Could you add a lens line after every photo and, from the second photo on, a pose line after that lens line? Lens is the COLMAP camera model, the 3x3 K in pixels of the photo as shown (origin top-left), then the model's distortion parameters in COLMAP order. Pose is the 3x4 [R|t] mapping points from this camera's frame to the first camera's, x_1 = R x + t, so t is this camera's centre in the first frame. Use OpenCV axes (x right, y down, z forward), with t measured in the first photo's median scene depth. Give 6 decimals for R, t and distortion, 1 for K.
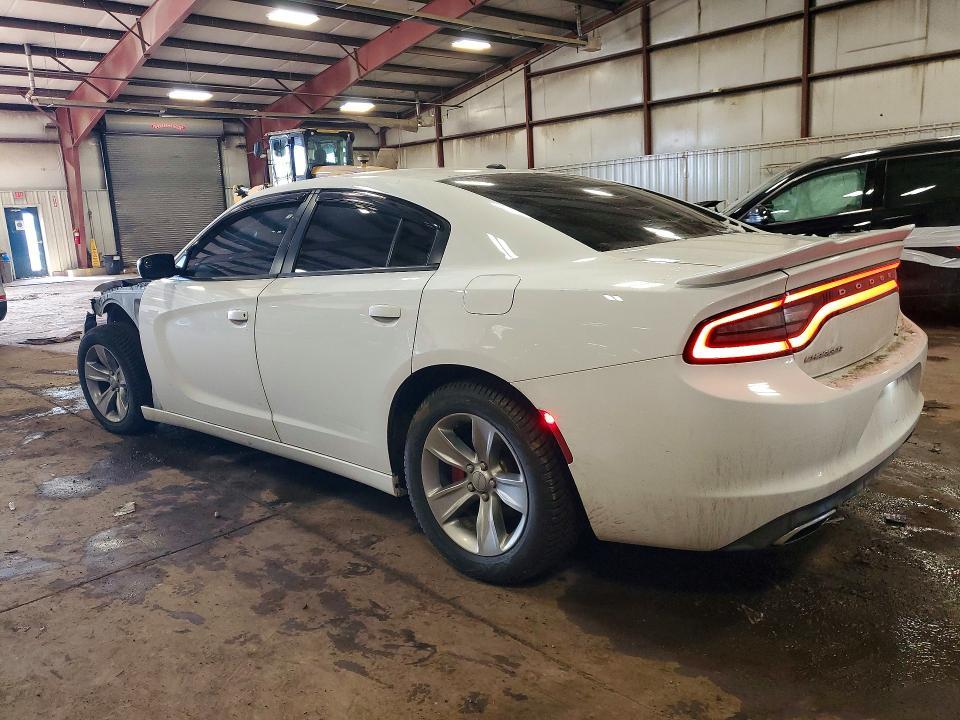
lens RADIAL K [[767.1, 0, 480.0], [0, 767.1, 360.0], [0, 0, 1]] dist [0.001265, 0.006593]
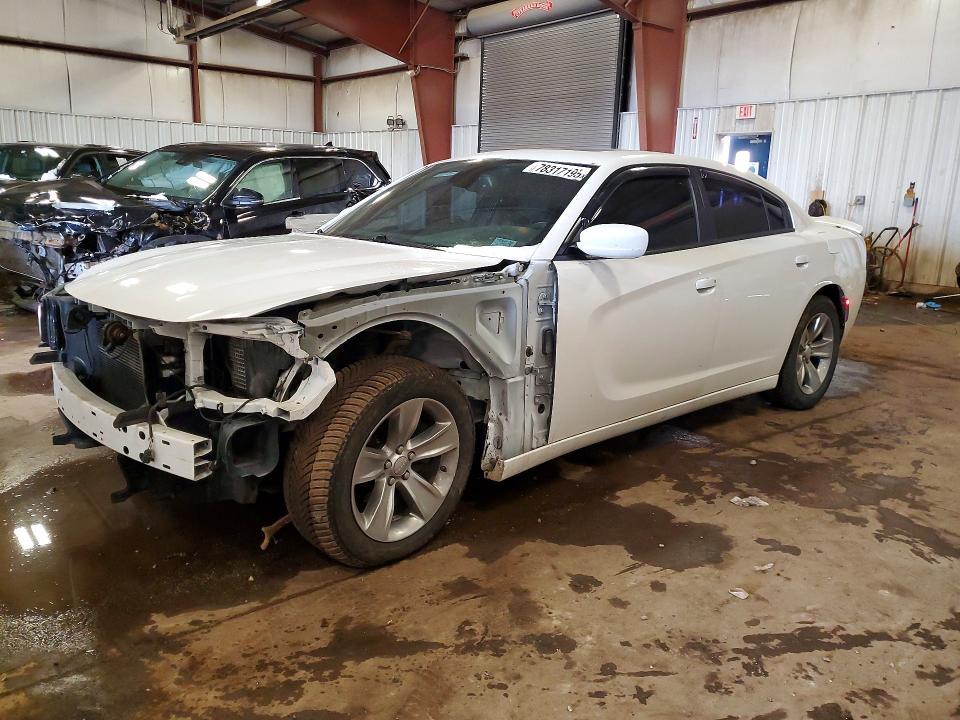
lens RADIAL K [[767.1, 0, 480.0], [0, 767.1, 360.0], [0, 0, 1]] dist [0.001265, 0.006593]
pose [[0.073197, -0.178913, 0.981138, -1.653068], [0.149264, 0.974662, 0.166597, -0.210198], [-0.986084, 0.134254, 0.098048, 1.469946]]
